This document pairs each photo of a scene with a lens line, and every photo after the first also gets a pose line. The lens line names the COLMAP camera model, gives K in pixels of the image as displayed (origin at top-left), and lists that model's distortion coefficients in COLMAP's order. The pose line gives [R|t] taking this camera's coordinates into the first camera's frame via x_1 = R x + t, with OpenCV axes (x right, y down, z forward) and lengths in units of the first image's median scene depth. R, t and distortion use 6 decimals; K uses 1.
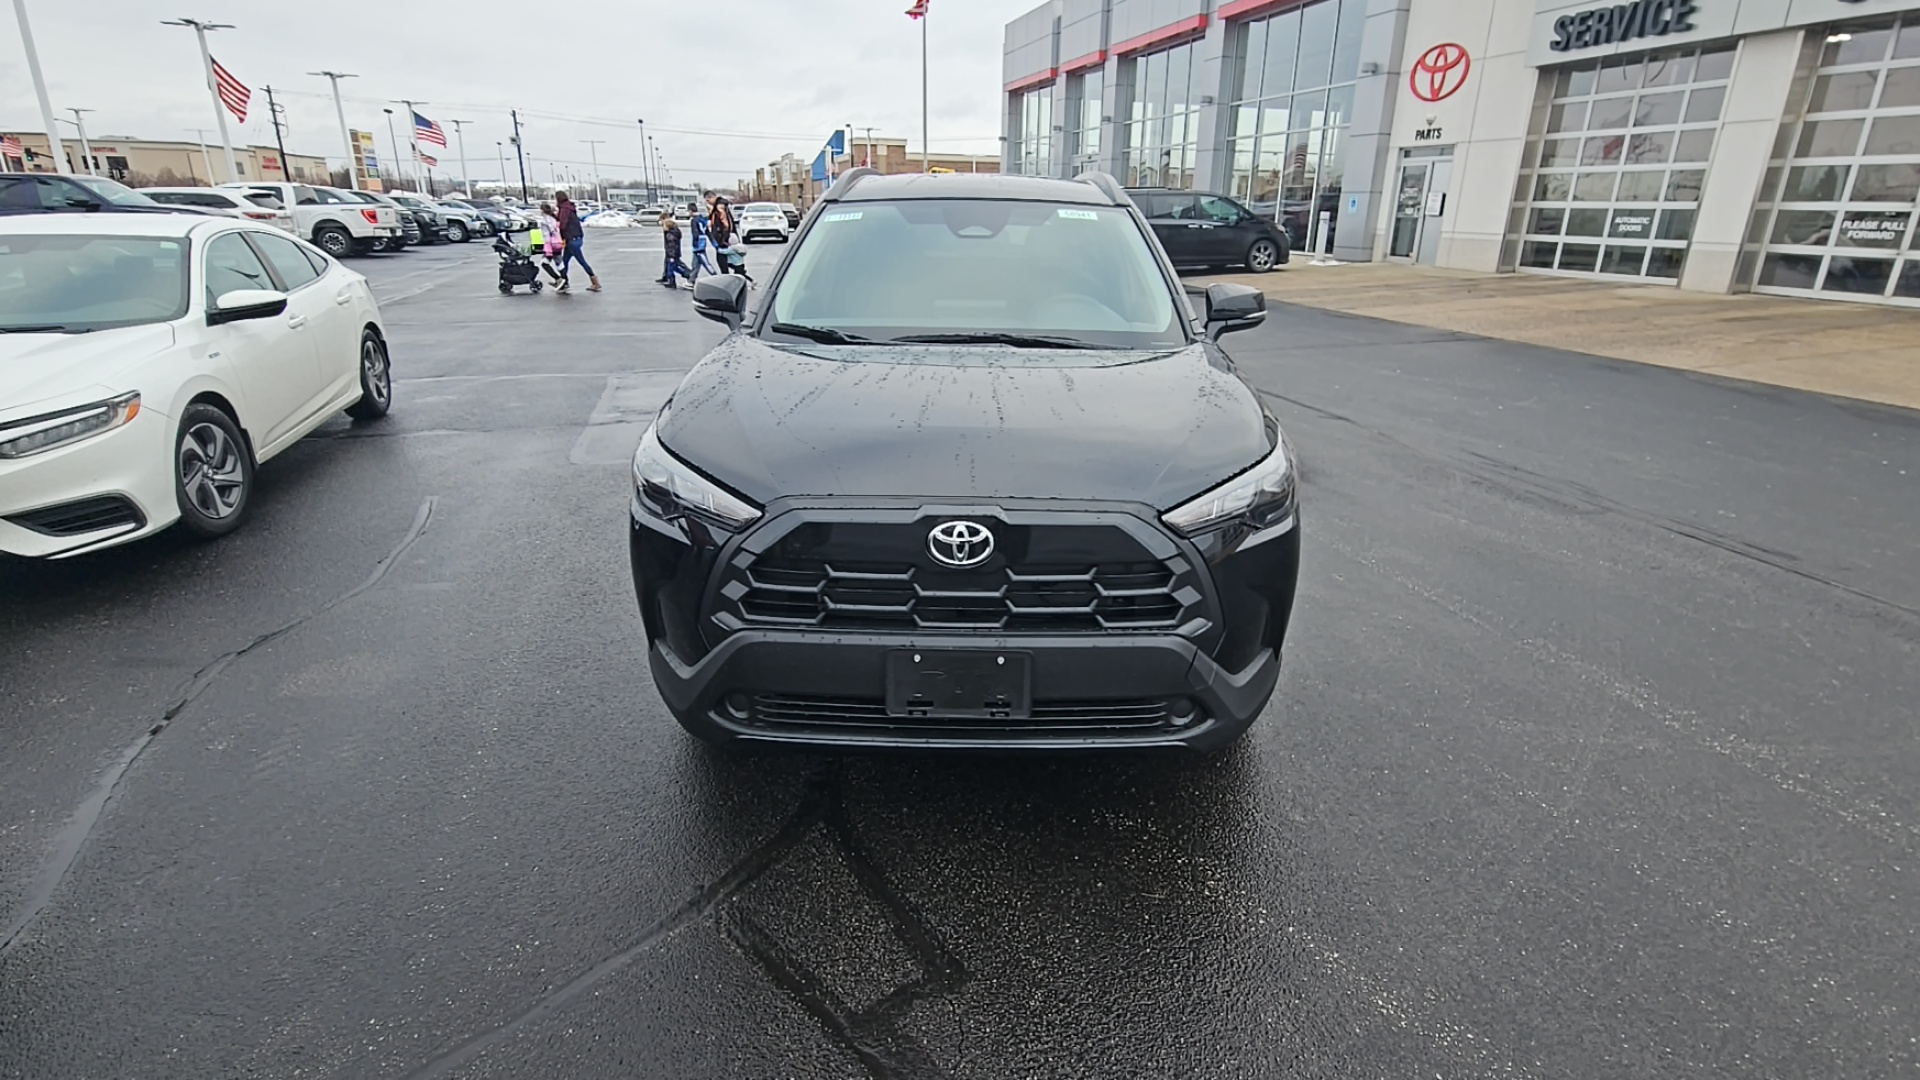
lens RADIAL K [[942.9, 0, 978.0], [0, 942.9, 544.2], [0, 0, 1]] dist [0.014163, -0.007619]
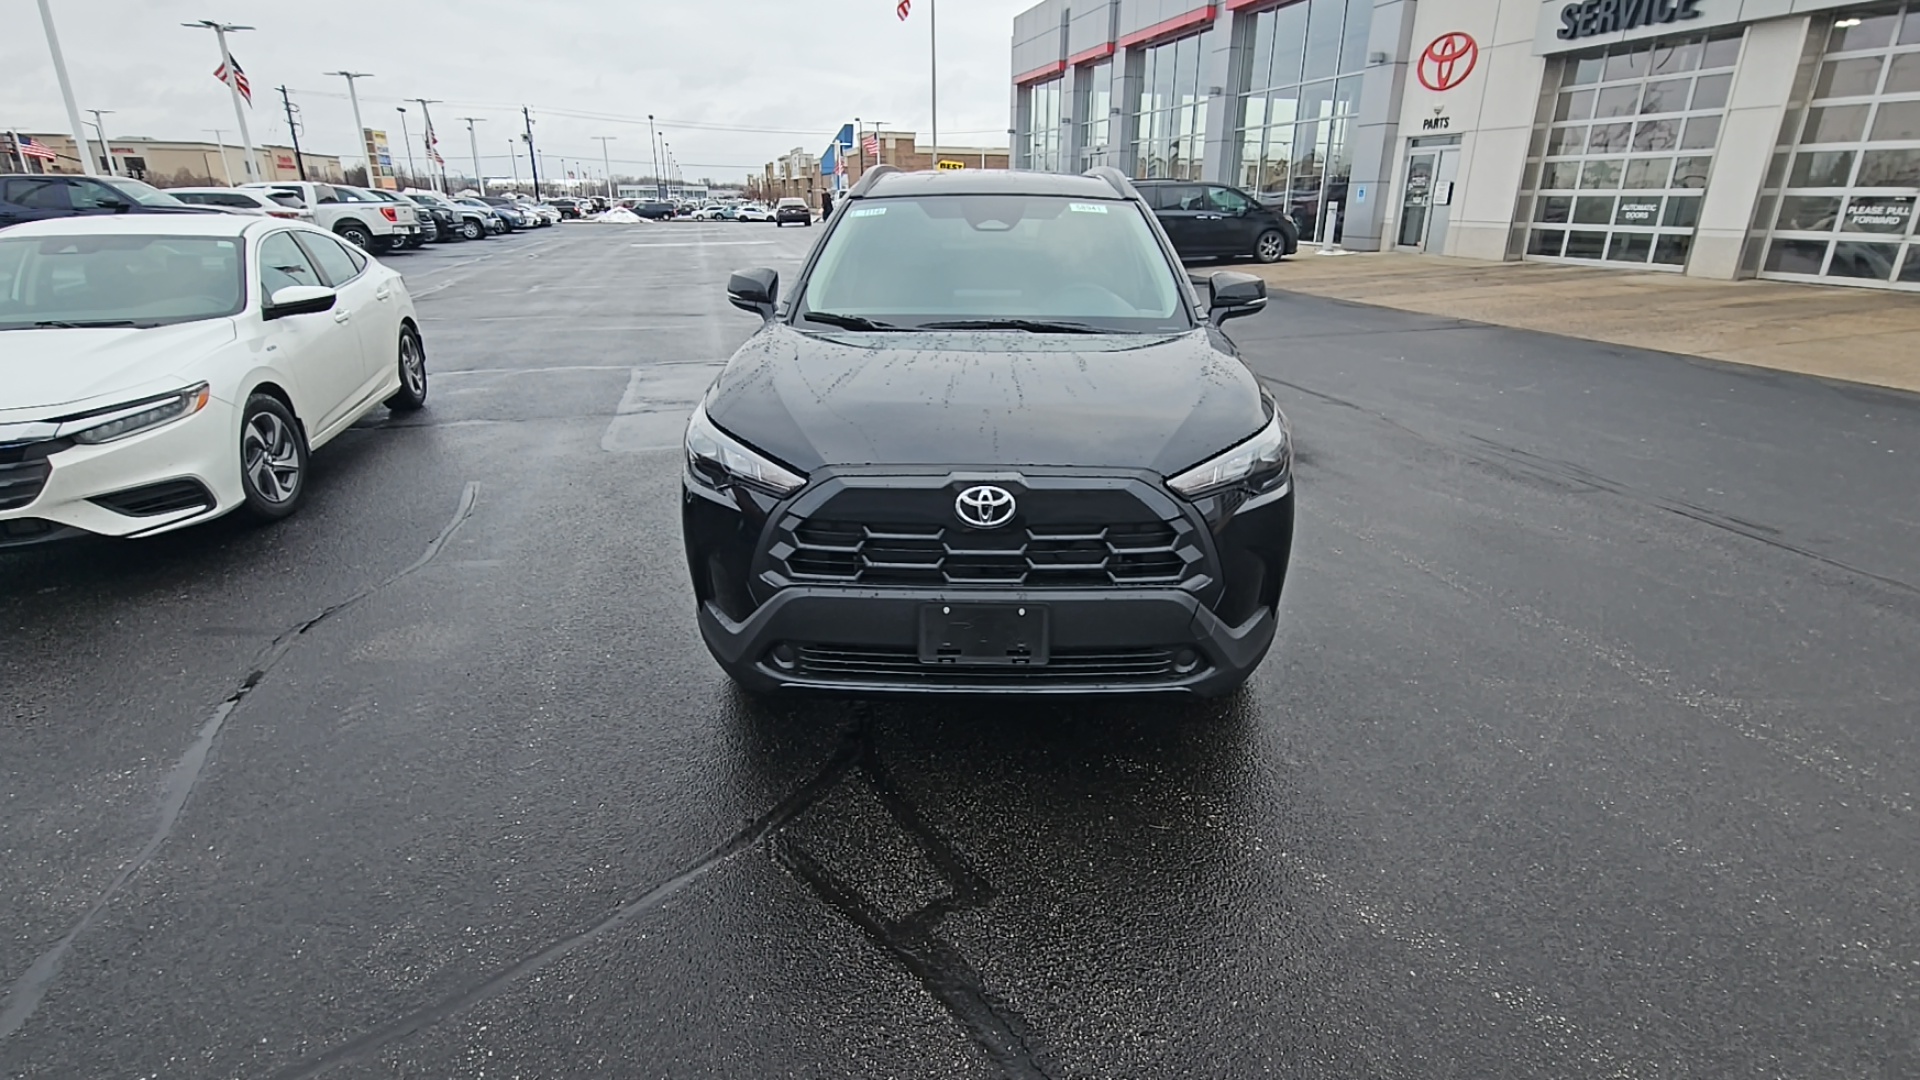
lens RADIAL K [[941.0, 0, 975.1], [0, 941.0, 545.7], [0, 0, 1]] dist [0.013375, -0.007058]
pose [[0.999900, -0.004011, -0.013525, -0.007708], [0.004132, 0.999952, 0.008931, 0.017609], [0.013488, -0.008986, 0.999869, -0.055742]]
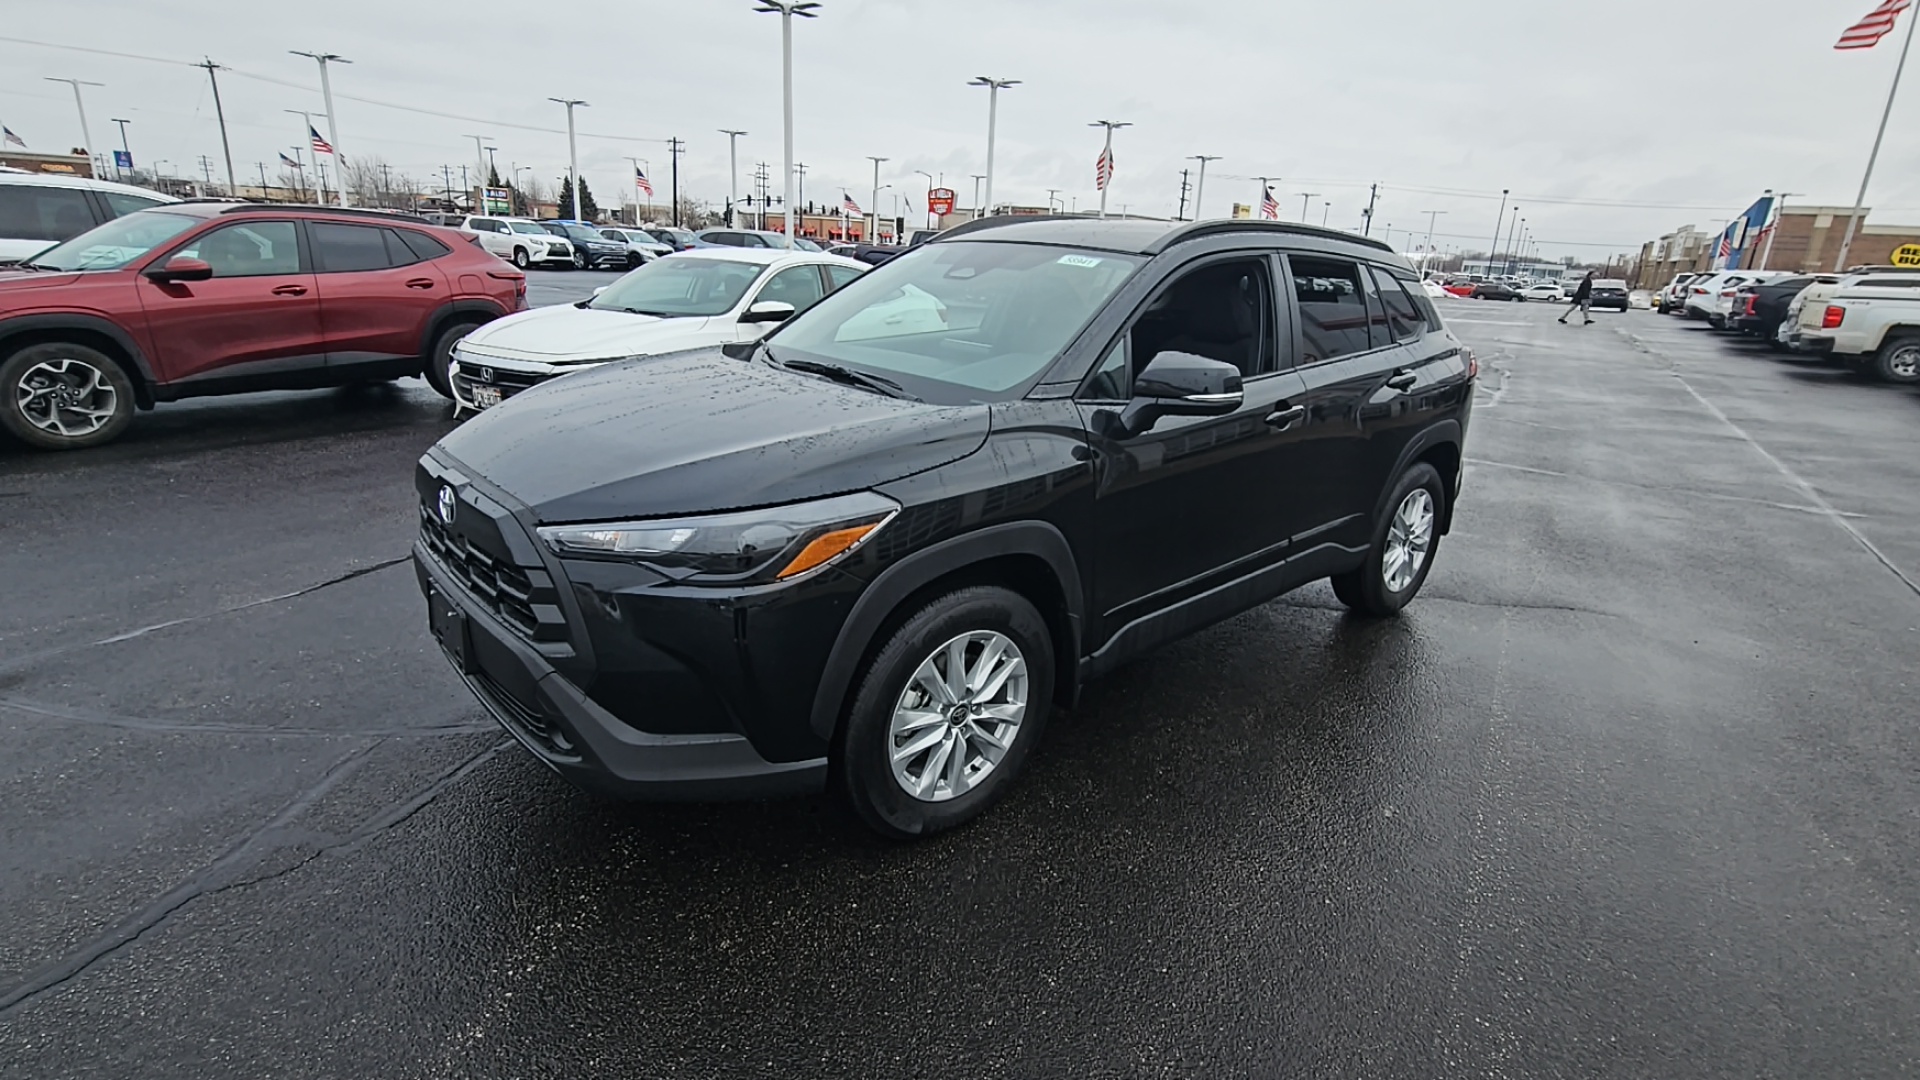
lens RADIAL K [[925.0, 0, 965.8], [0, 925.0, 549.0], [0, 0, 1]] dist [0.005034, 0.000382]
pose [[0.671920, 0.252060, -0.696412, 0.603058], [-0.289813, 0.954807, 0.065964, -0.103145], [0.681566, 0.157507, 0.714604, 0.306563]]
